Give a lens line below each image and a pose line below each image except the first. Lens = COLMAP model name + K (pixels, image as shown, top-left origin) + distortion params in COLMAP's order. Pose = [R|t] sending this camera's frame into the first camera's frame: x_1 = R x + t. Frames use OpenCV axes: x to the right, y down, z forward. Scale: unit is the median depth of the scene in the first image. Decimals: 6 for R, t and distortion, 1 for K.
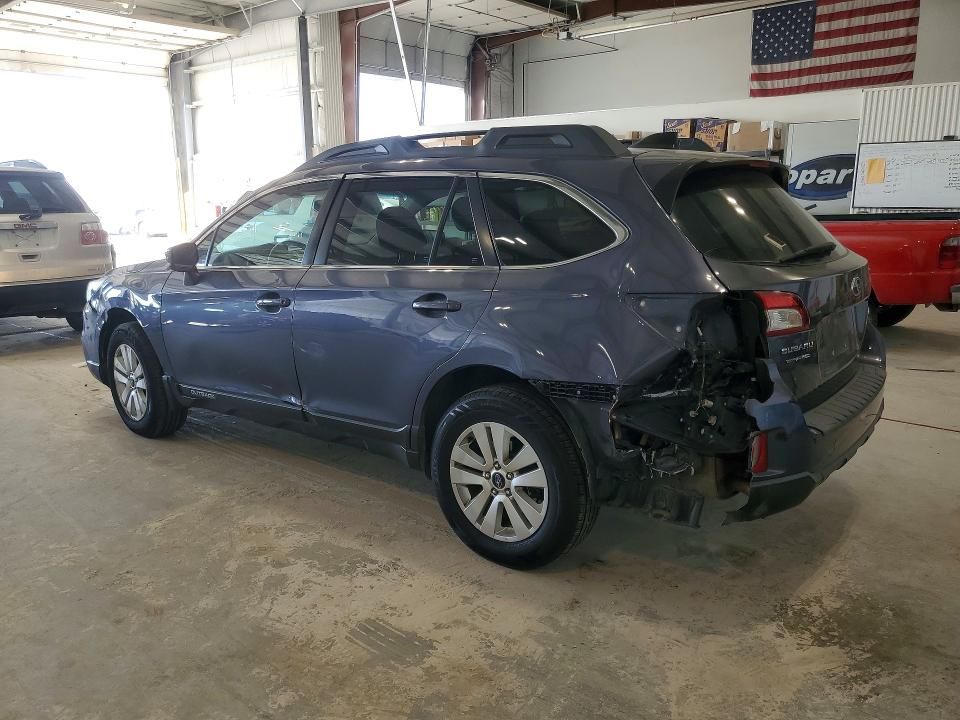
lens RADIAL K [[752.7, 0, 480.0], [0, 752.7, 360.0], [0, 0, 1]] dist [0.019535, 0.003605]
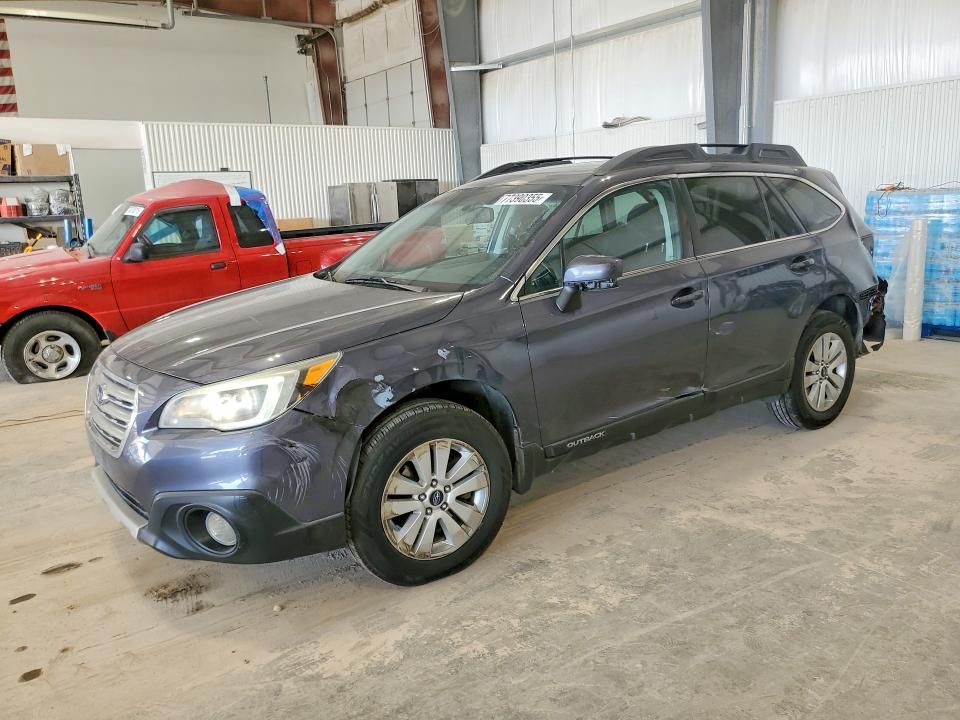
lens RADIAL K [[742.3, 0, 480.0], [0, 742.3, 360.0], [0, 0, 1]] dist [0.008336, 0.008126]
pose [[0.259594, -0.203729, 0.943984, -1.266780], [0.247205, 0.958945, 0.138977, -0.198277], [-0.933542, 0.197280, 0.299299, 0.950848]]
